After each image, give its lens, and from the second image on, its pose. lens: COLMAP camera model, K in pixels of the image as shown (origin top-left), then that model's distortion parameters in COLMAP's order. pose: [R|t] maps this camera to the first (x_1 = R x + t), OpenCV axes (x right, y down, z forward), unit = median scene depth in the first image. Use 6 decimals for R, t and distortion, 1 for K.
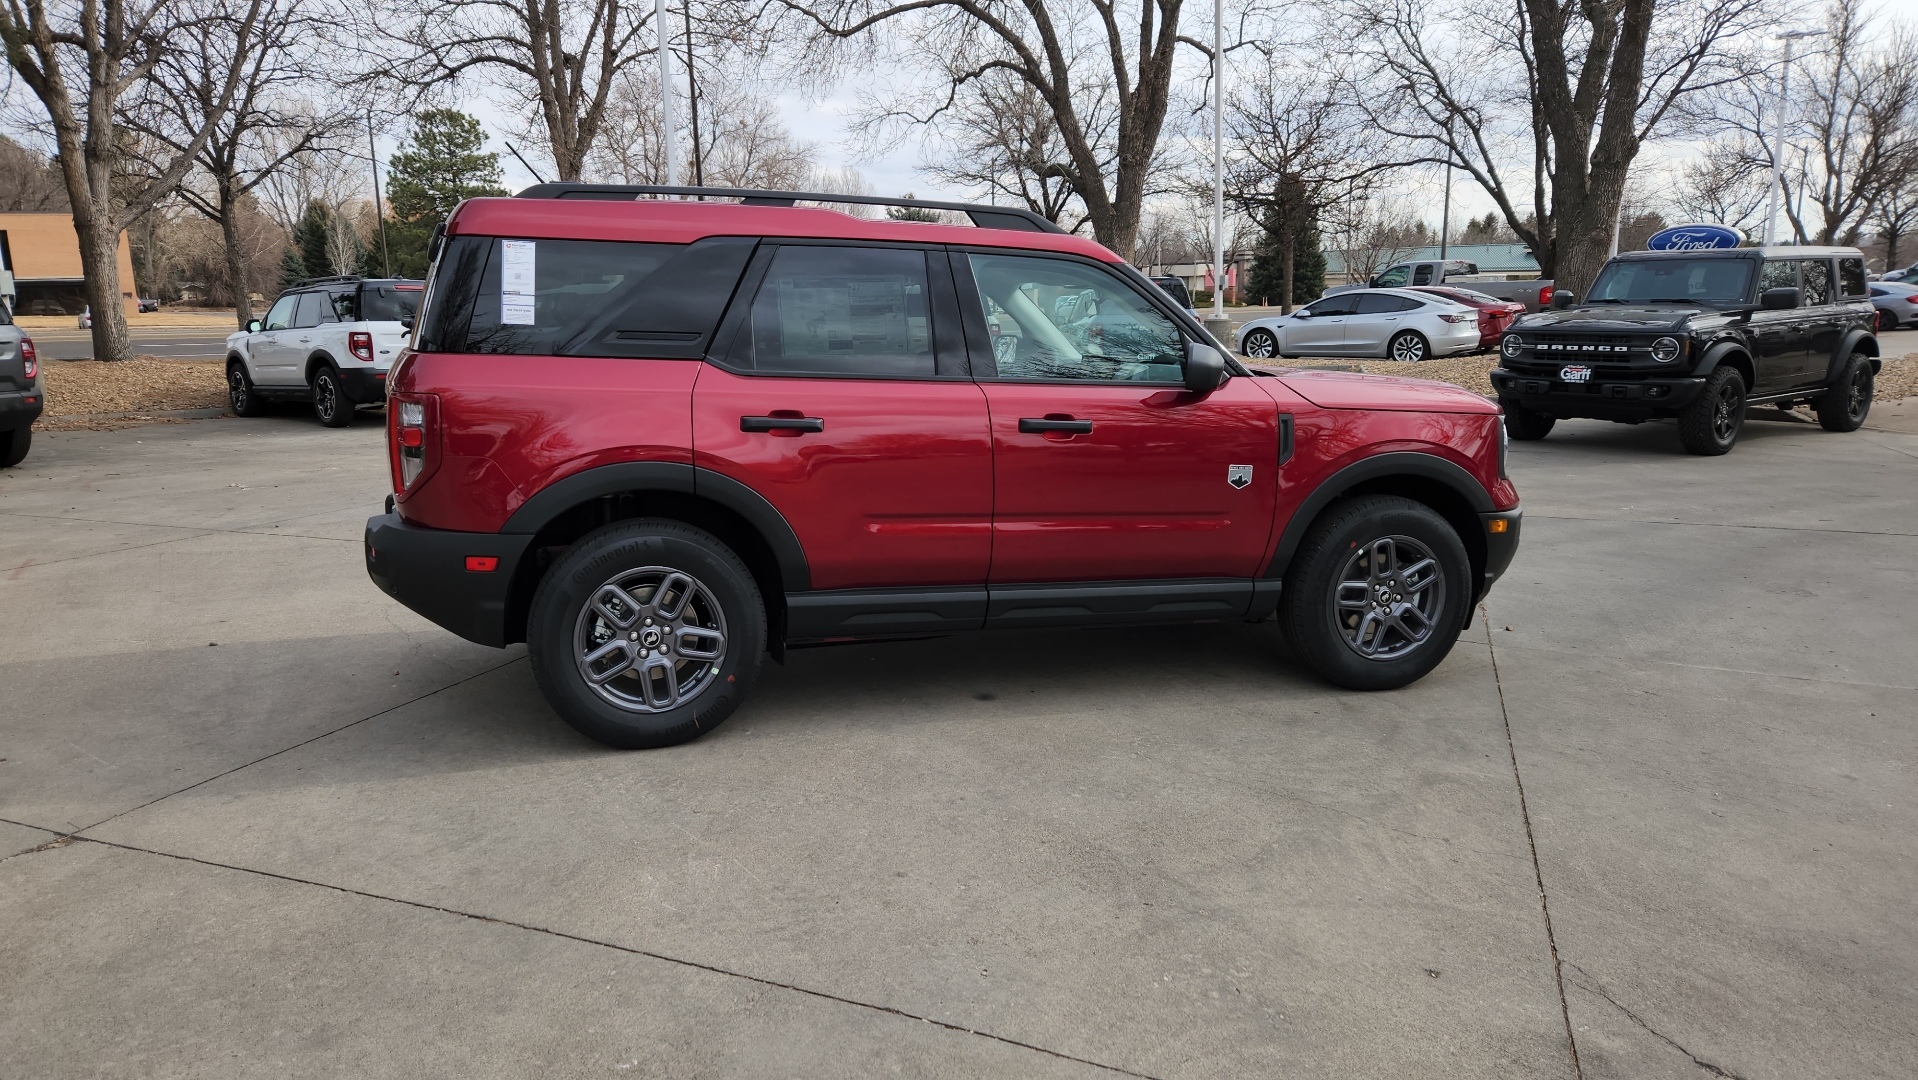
lens RADIAL K [[1275.4, 0, 925.2], [0, 1275.4, 534.1], [0, 0, 1]] dist [0.075254, -0.059865]
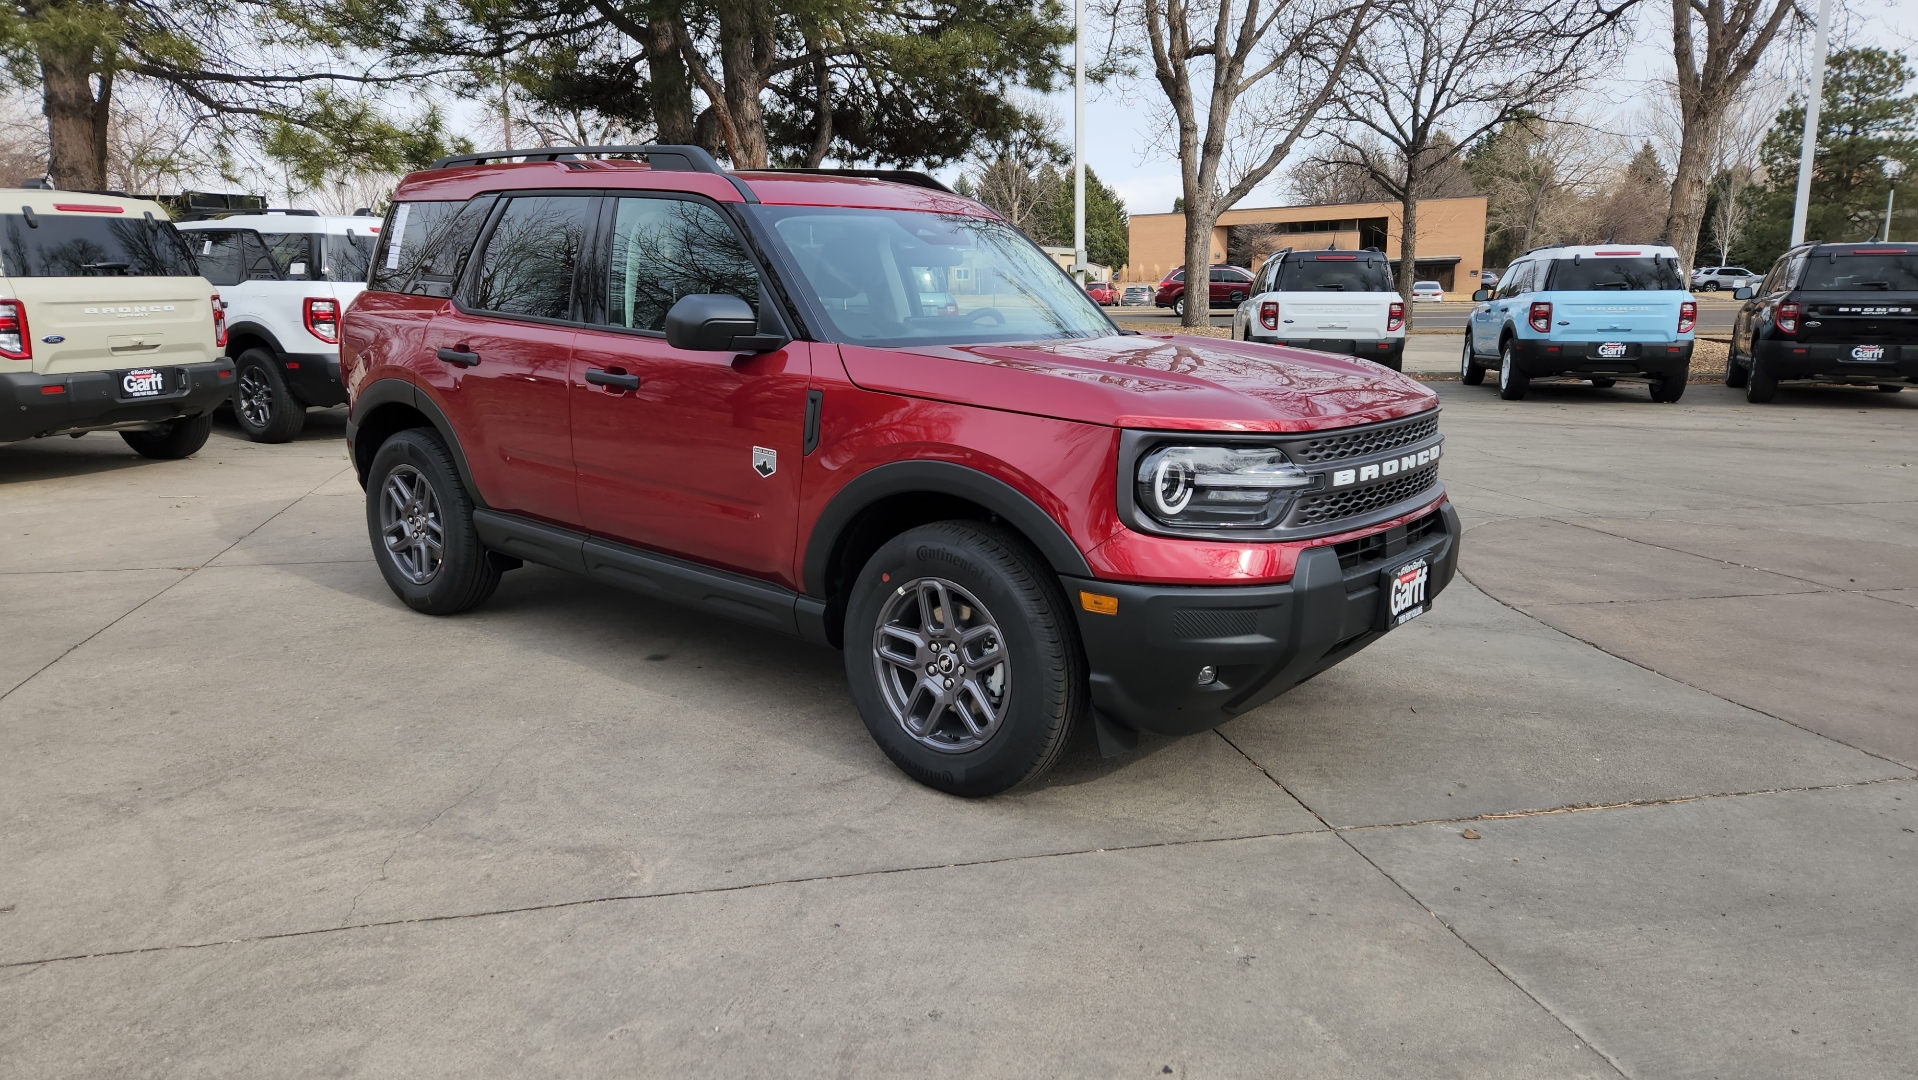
lens RADIAL K [[1277.5, 0, 926.6], [0, 1277.5, 567.8], [0, 0, 1]] dist [0.070661, -0.054827]
pose [[0.554795, 0.185571, -0.811027, 0.907601], [-0.152456, 0.980978, 0.120167, -0.086004], [0.817899, 0.056978, 0.572533, 0.579170]]
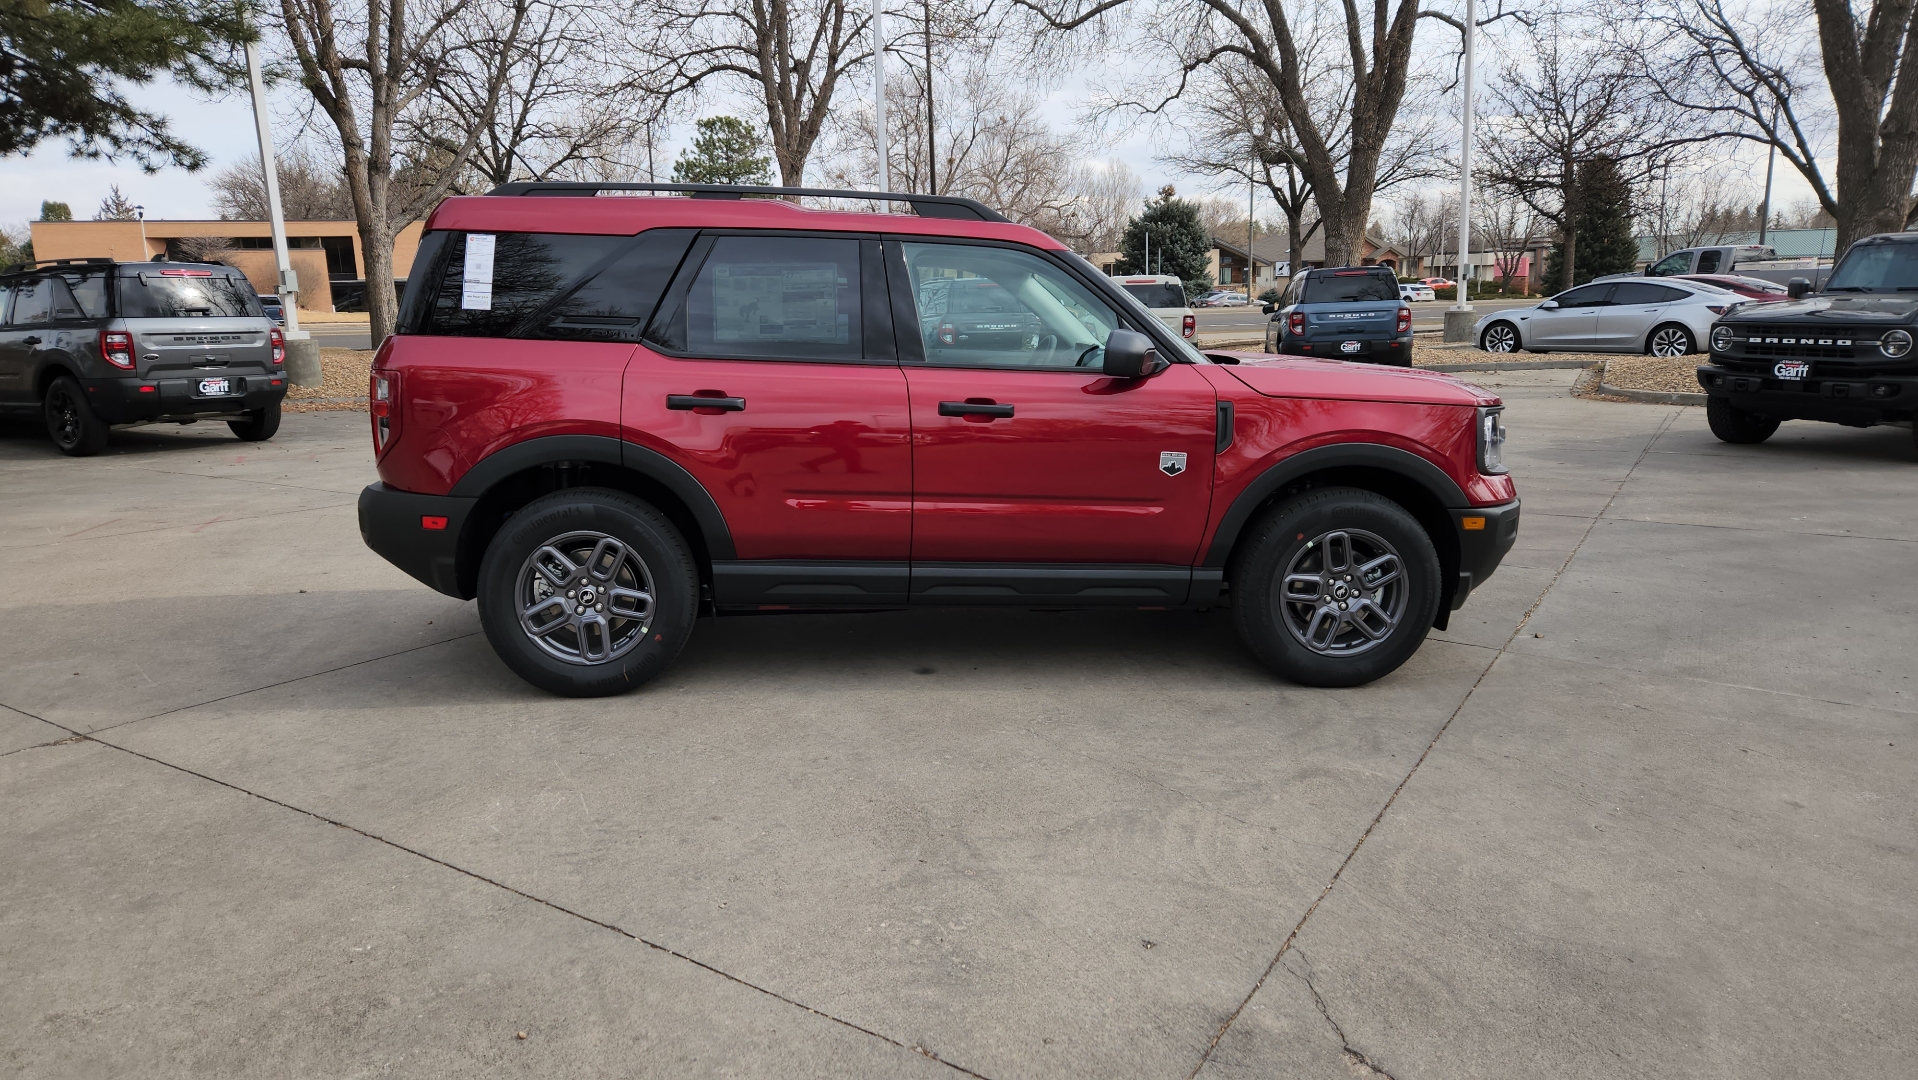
lens RADIAL K [[1276.2, 0, 926.9], [0, 1276.2, 539.4], [0, 0, 1]] dist [0.075039, -0.057210]
pose [[0.979540, 0.034720, -0.198233, 0.240022], [-0.033226, 0.999389, 0.010859, 0.008892], [0.198488, -0.004051, 0.980095, -0.014425]]
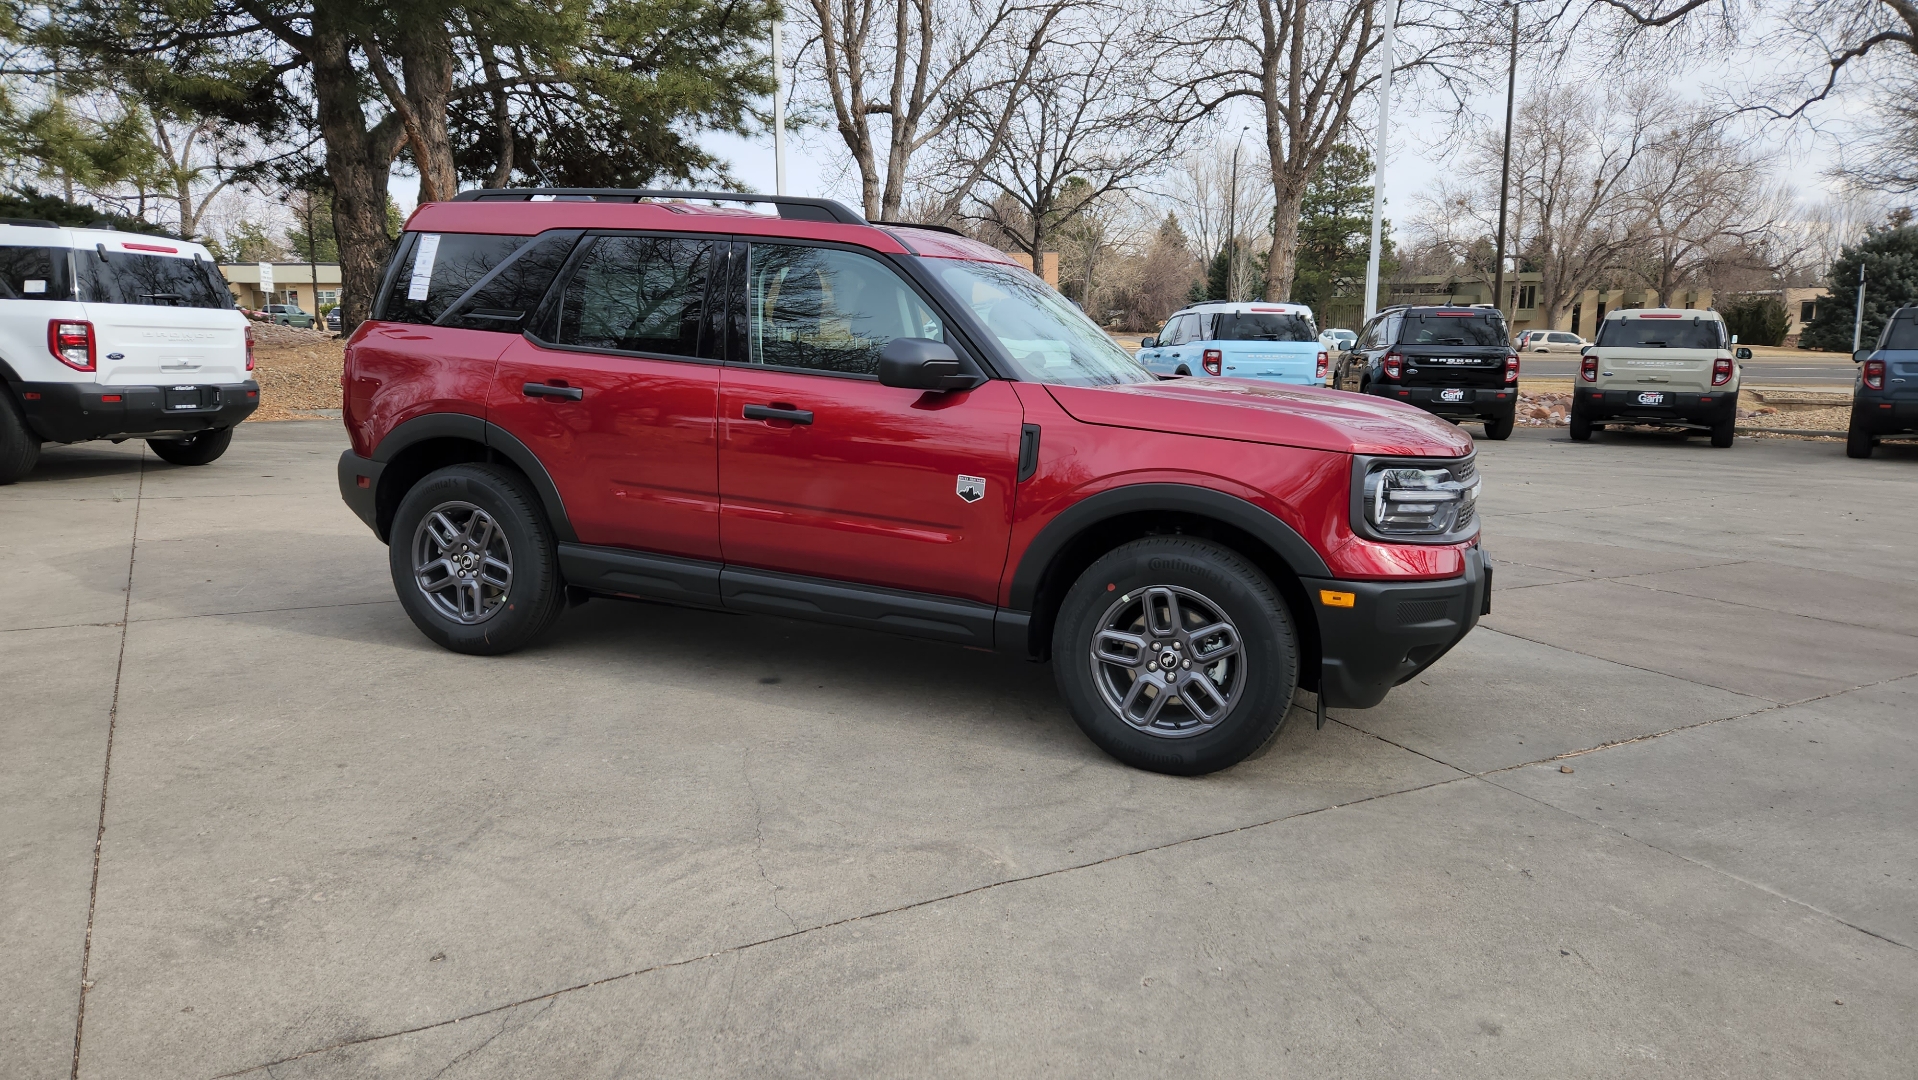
lens RADIAL K [[1275.4, 0, 925.2], [0, 1275.4, 534.1], [0, 0, 1]] dist [0.075254, -0.059865]
pose [[0.781962, 0.125497, -0.610563, 0.717405], [-0.139992, 0.989858, 0.024167, -0.028385], [0.607403, 0.066576, 0.791599, 0.255009]]
